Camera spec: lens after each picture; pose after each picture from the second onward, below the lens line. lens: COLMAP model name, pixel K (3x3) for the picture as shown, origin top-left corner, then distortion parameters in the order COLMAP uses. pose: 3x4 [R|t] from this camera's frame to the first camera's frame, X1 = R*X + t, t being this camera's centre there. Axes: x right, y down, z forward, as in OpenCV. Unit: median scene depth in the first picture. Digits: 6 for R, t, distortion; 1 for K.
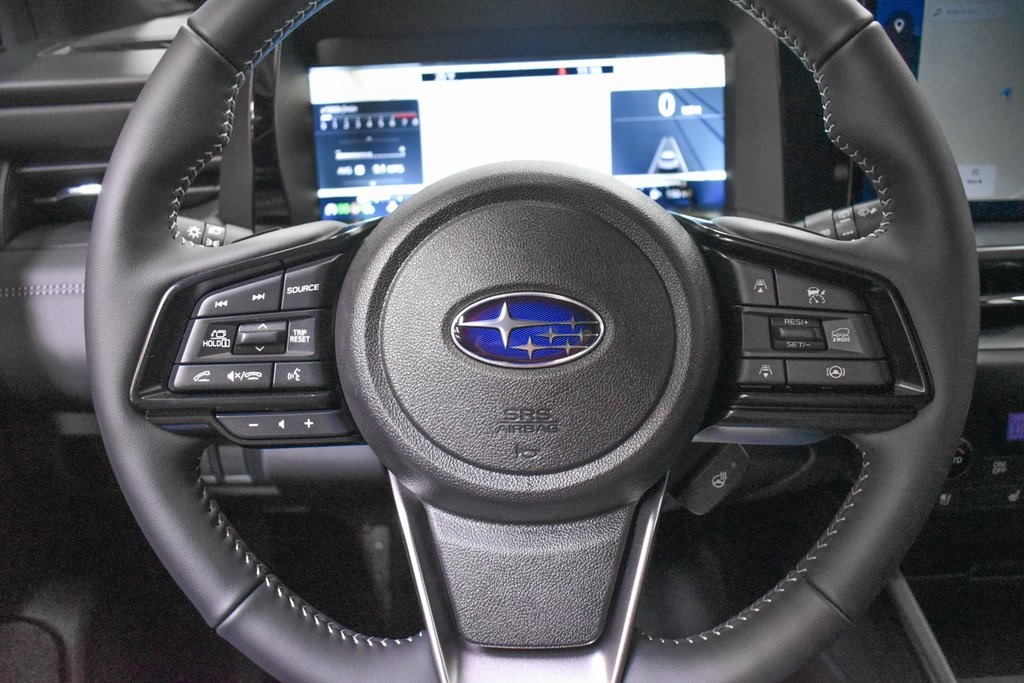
lens RADIAL K [[772.3, 0, 534.0], [0, 772.3, 330.3], [0, 0, 1]] dist [-0.038939, -0.001612]
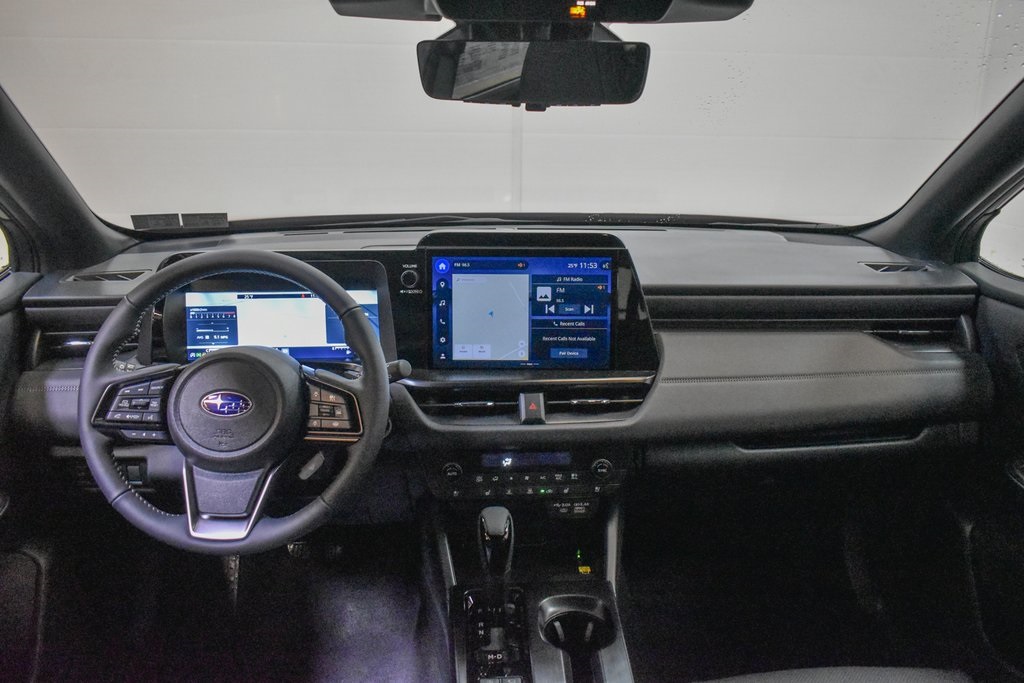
lens RADIAL K [[802.7, 0, 512.0], [0, 802.7, 341.5], [0, 0, 1]] dist [-0.003798, 0.002494]
pose [[0.998802, 0.045284, 0.018562, 0.961914], [-0.041922, 0.987343, -0.152955, 0.178336], [-0.025254, 0.151994, 0.988059, -2.022802]]
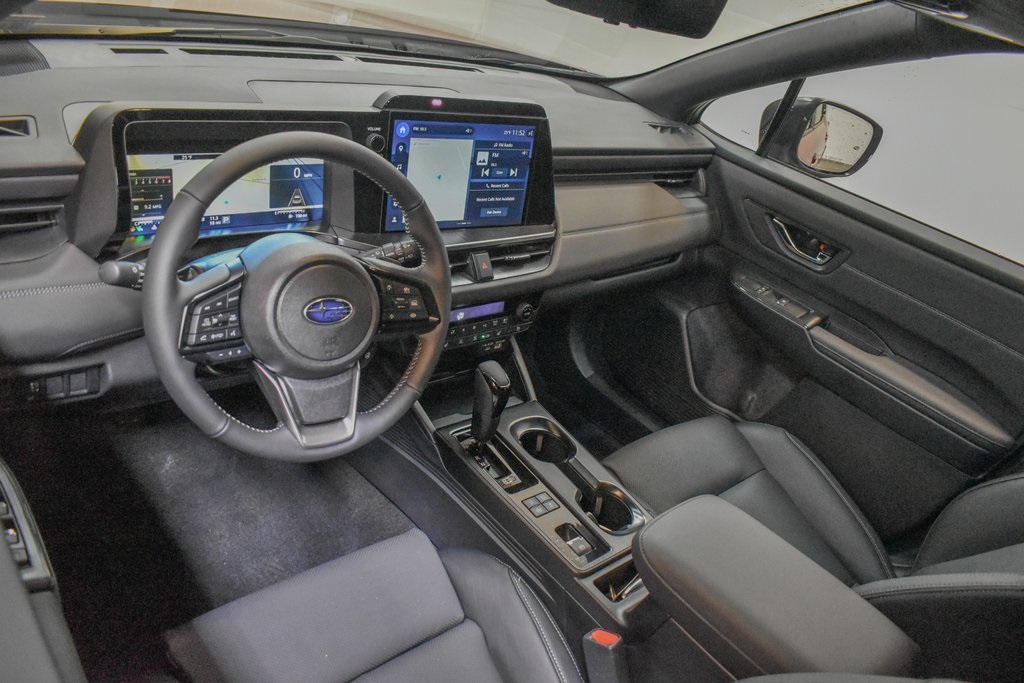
lens RADIAL K [[802.7, 0, 512.0], [0, 802.7, 341.5], [0, 0, 1]] dist [-0.003798, 0.002494]
pose [[0.754042, -0.102474, 0.648784, -1.327886], [-0.002335, 0.987330, 0.158662, -0.335506], [-0.656822, -0.121153, 0.744249, -1.562728]]
